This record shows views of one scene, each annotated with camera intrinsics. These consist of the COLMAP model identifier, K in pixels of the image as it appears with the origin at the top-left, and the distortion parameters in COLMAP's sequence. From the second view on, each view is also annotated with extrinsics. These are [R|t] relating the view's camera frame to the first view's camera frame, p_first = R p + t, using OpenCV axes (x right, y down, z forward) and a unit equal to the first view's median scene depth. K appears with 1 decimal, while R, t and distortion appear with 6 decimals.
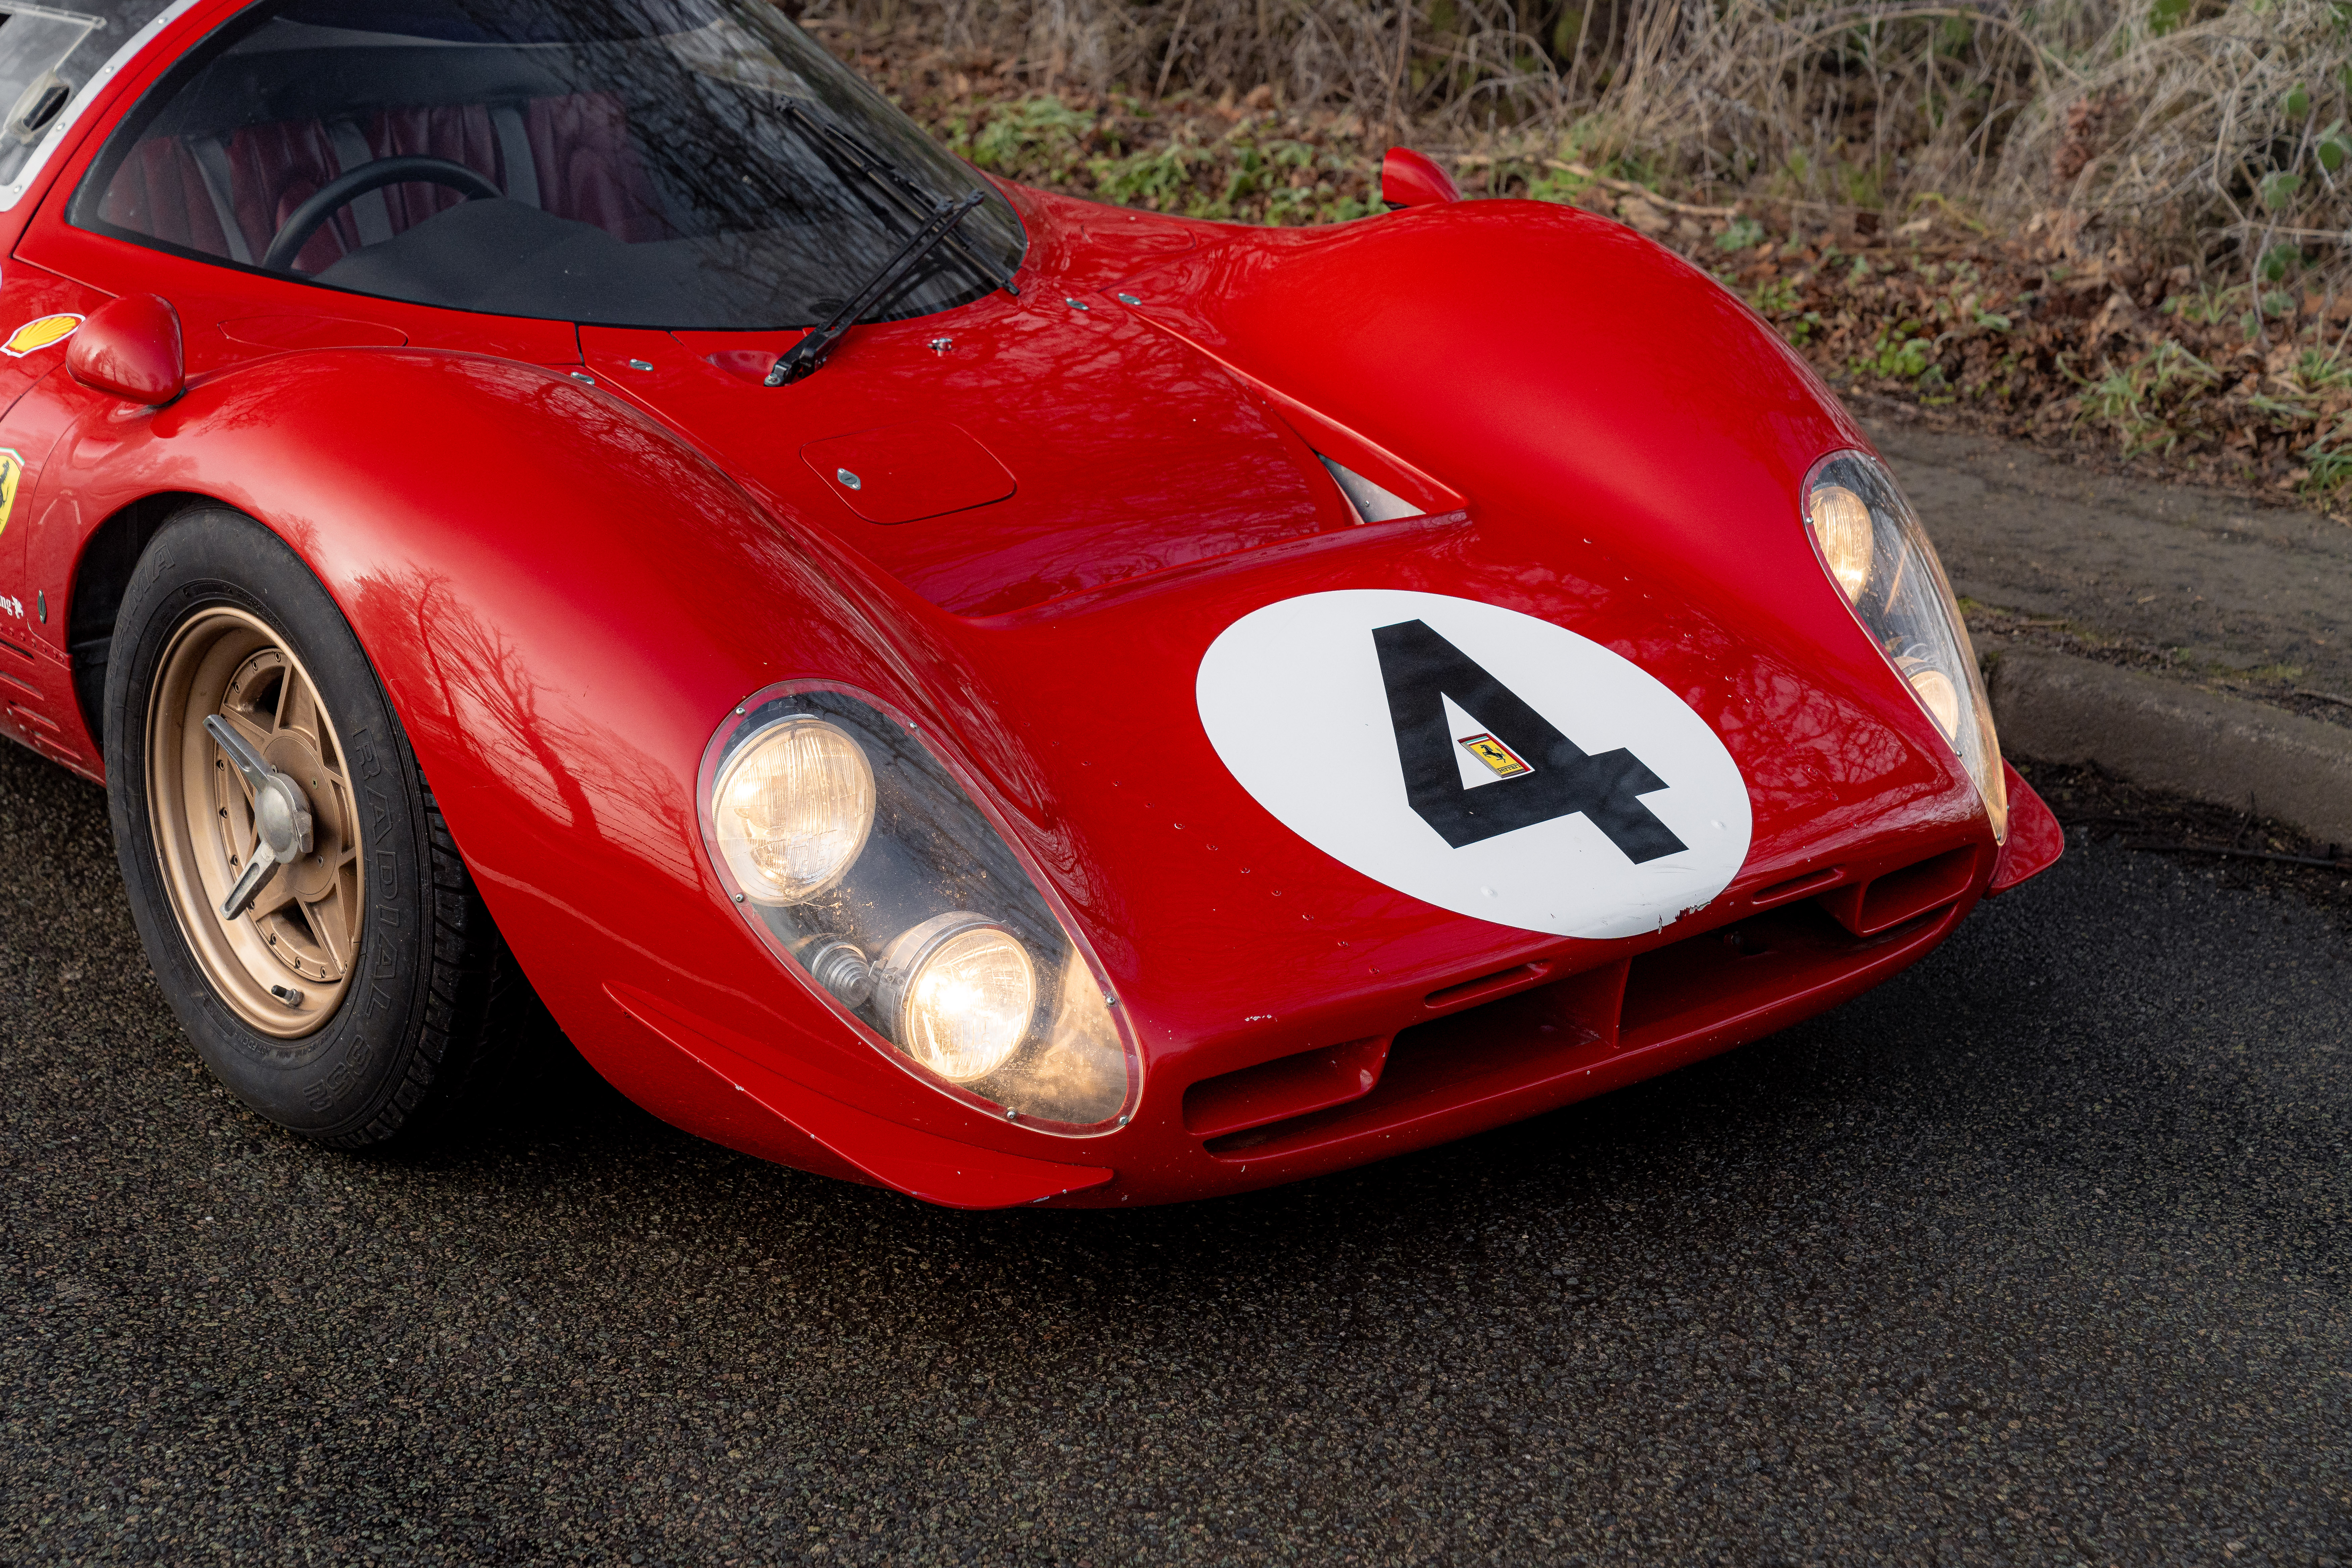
lens RADIAL K [[3975.2, 0, 1176.0], [0, 3975.2, 784.0], [0, 0, 1]] dist [0.068205, 0.178281]
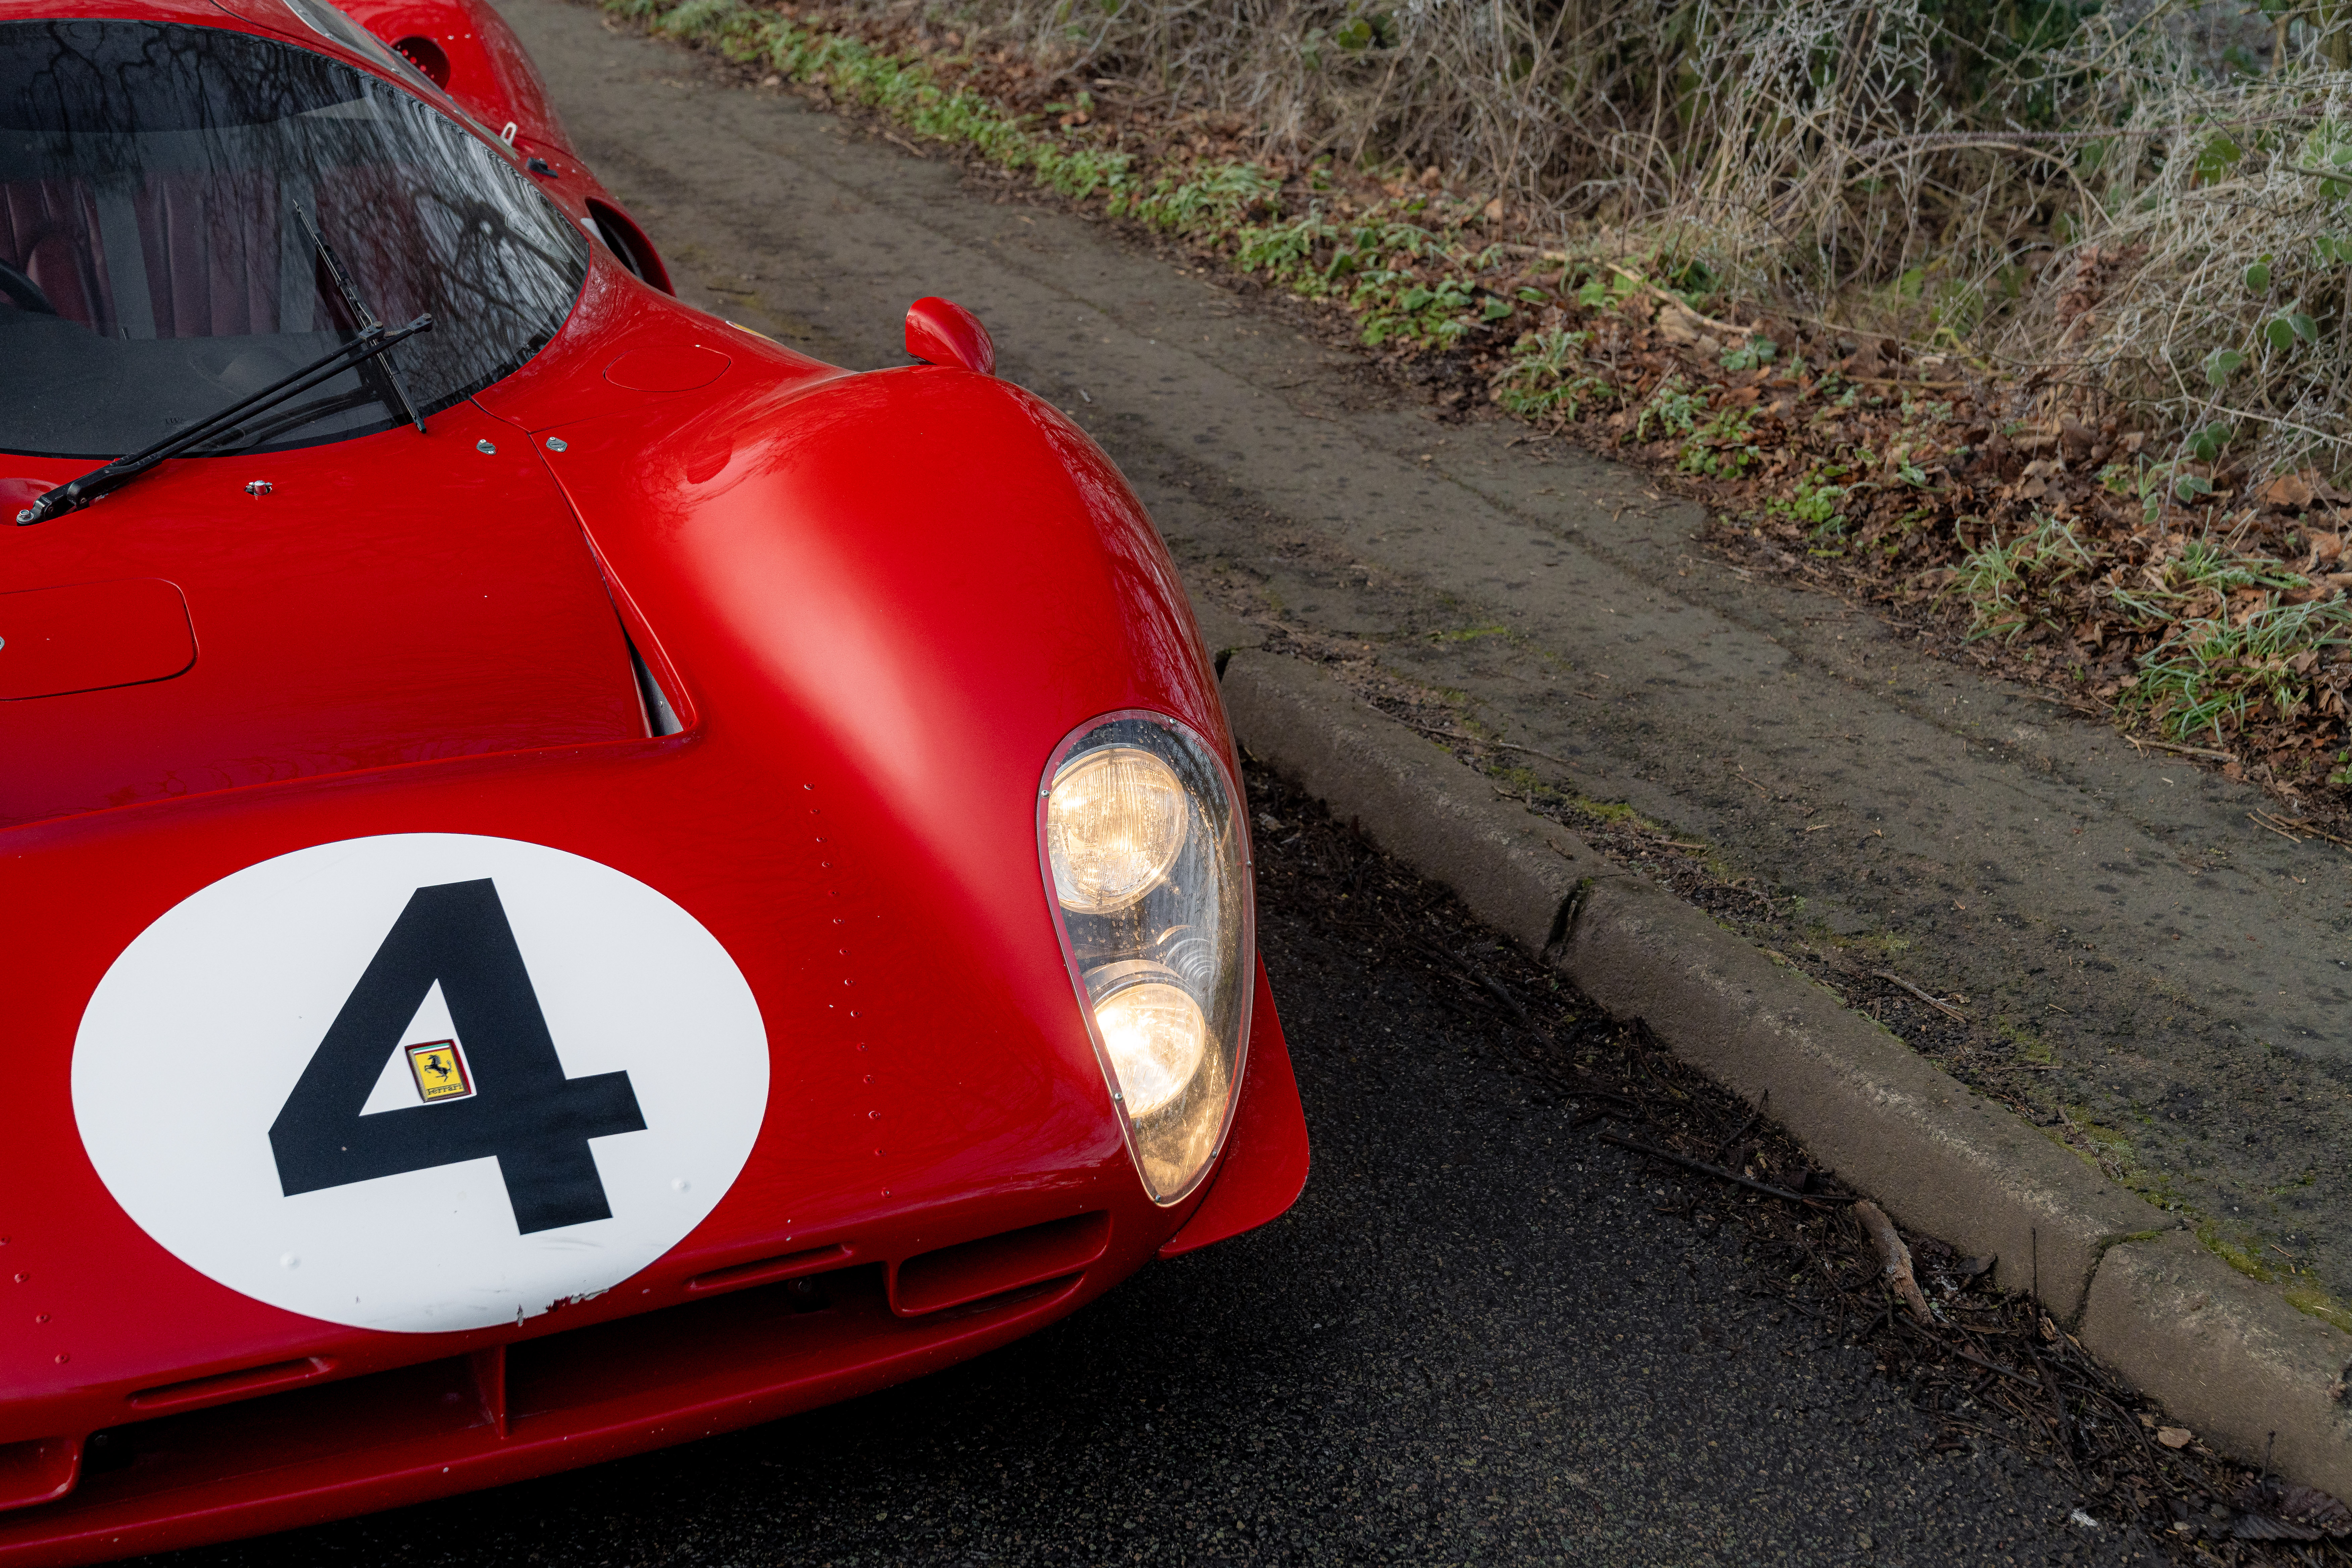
lens RADIAL K [[2998.7, 0, 1178.8], [0, 2998.7, 776.5], [0, 0, 1]] dist [0.088812, -0.046098]
pose [[0.966231, 0.112656, -0.231748, 0.227942], [-0.100344, 0.992874, 0.064281, -0.077195], [0.237338, -0.038856, 0.970650, 0.246310]]
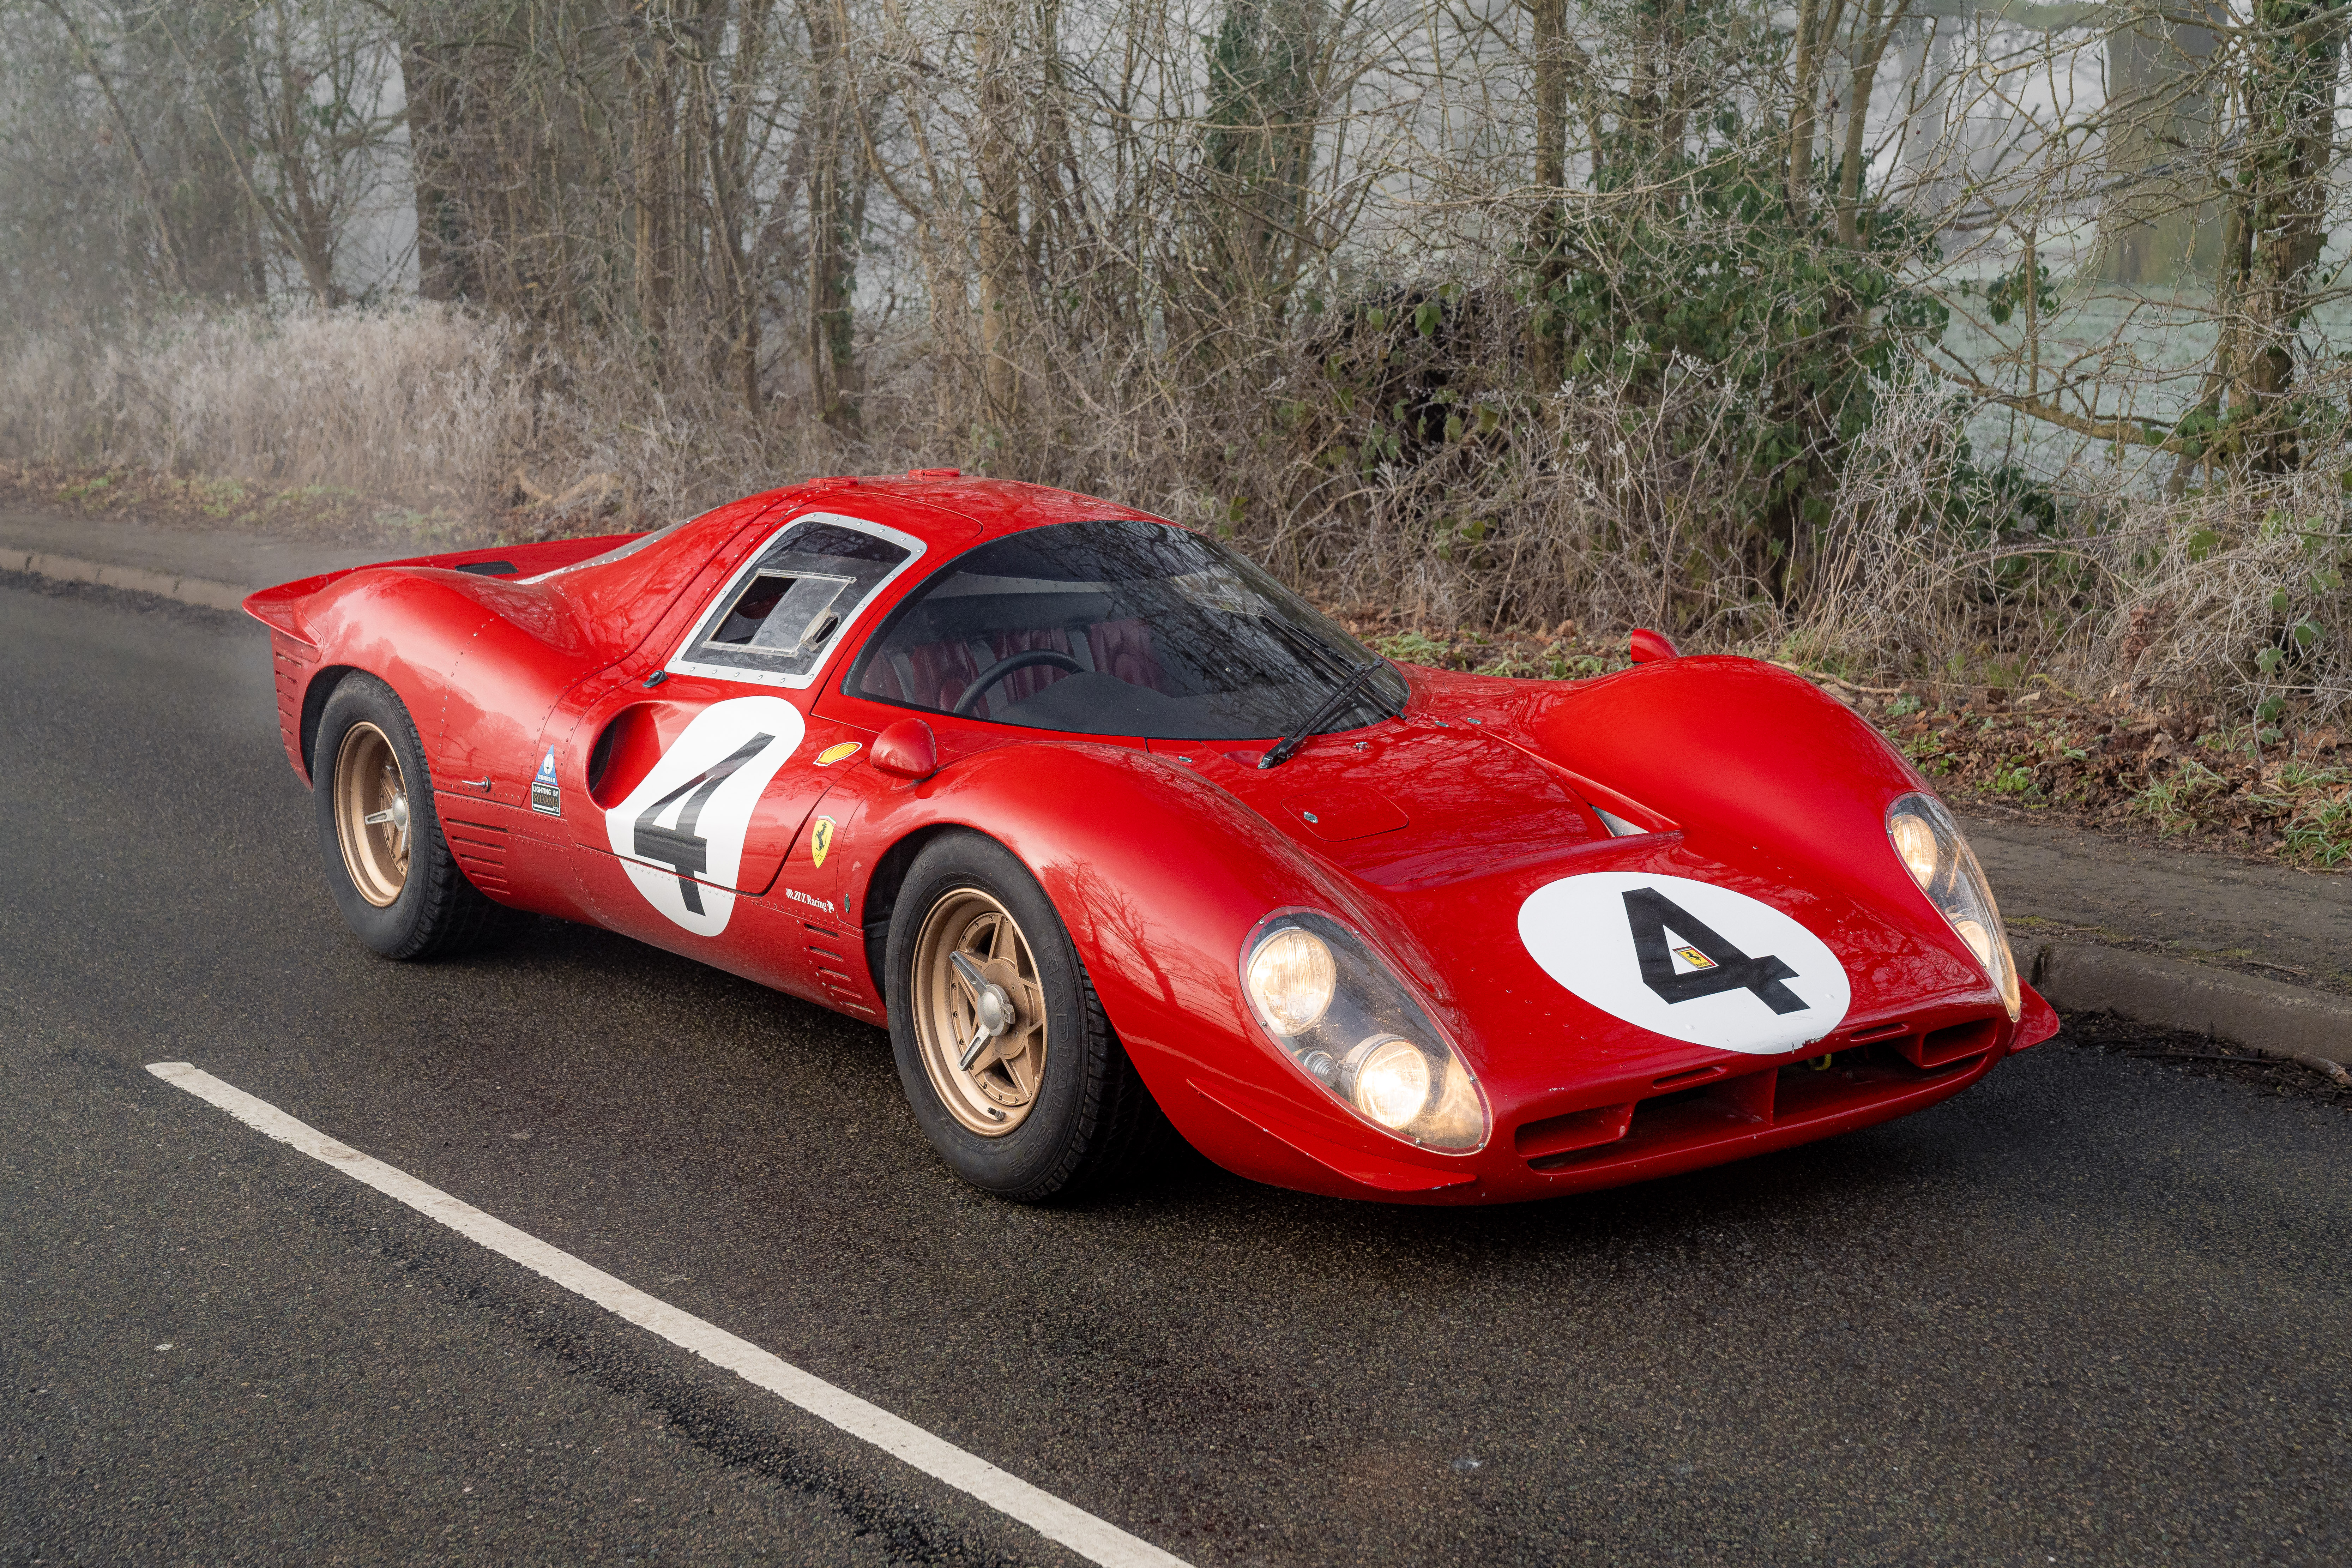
lens RADIAL K [[3507.8, 0, 1180.7], [0, 3507.8, 728.4], [0, 0, 1]] dist [0.080157, -0.018670]
pose [[0.995025, -0.027966, -0.095617, 0.004525], [0.012560, 0.987347, -0.158076, 0.079377], [0.098828, 0.156089, 0.982786, -0.315739]]
